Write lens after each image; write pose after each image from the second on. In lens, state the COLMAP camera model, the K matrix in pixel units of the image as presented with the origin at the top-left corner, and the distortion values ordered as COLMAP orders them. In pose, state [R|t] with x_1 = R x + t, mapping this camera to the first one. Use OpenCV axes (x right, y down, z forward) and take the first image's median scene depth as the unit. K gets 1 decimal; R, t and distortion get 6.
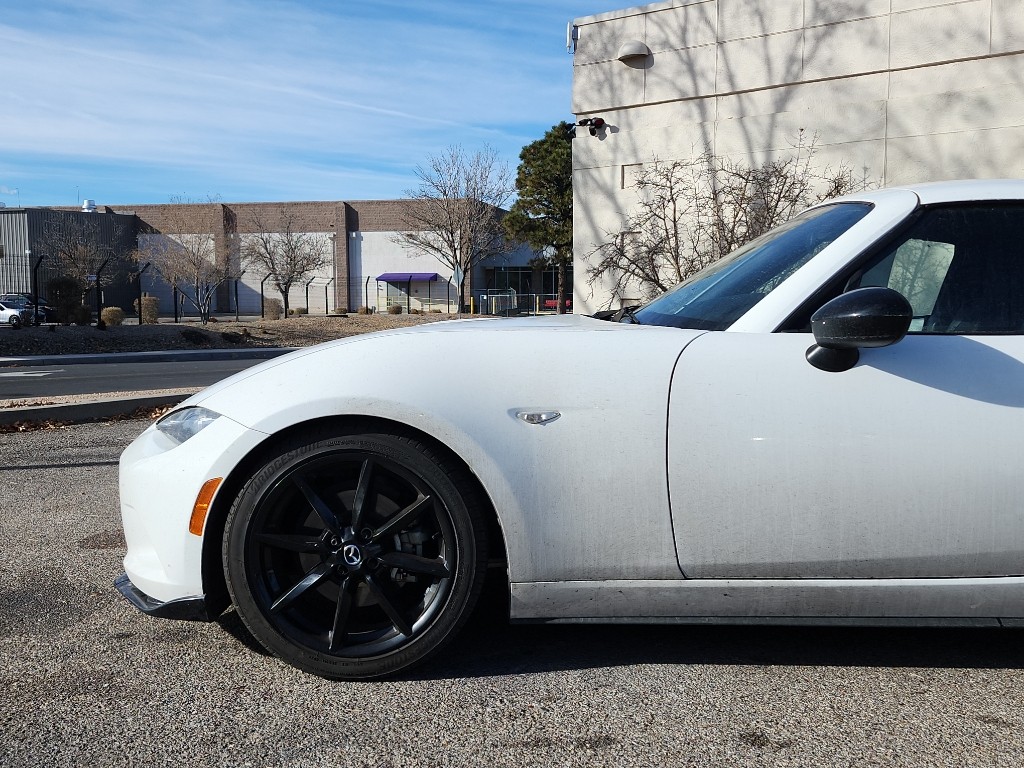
lens RADIAL K [[1102.0, 0, 464.2], [0, 1102.0, 380.9], [0, 0, 1]] dist [0.116440, -0.172099]
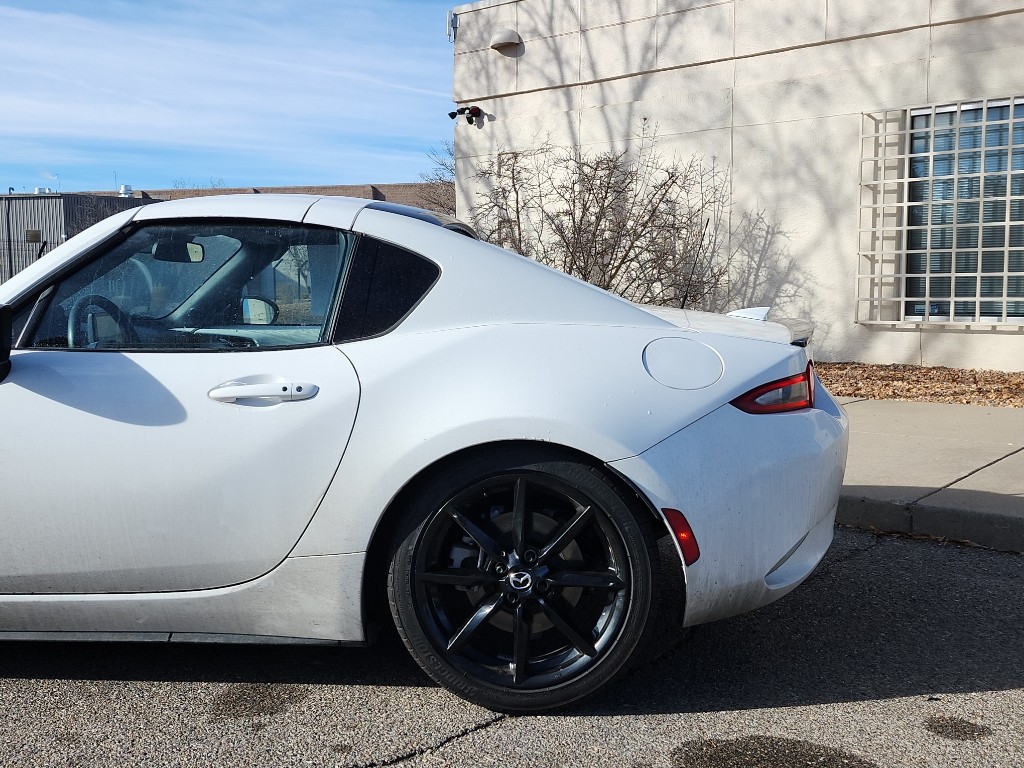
lens RADIAL K [[1083.7, 0, 503.6], [0, 1083.7, 381.6], [0, 0, 1]] dist [0.121816, -0.200178]
pose [[0.998502, 0.003663, -0.054599, 0.210283], [-0.002538, 0.999783, 0.020670, -0.008655], [0.054663, -0.020501, 0.998294, 0.010792]]
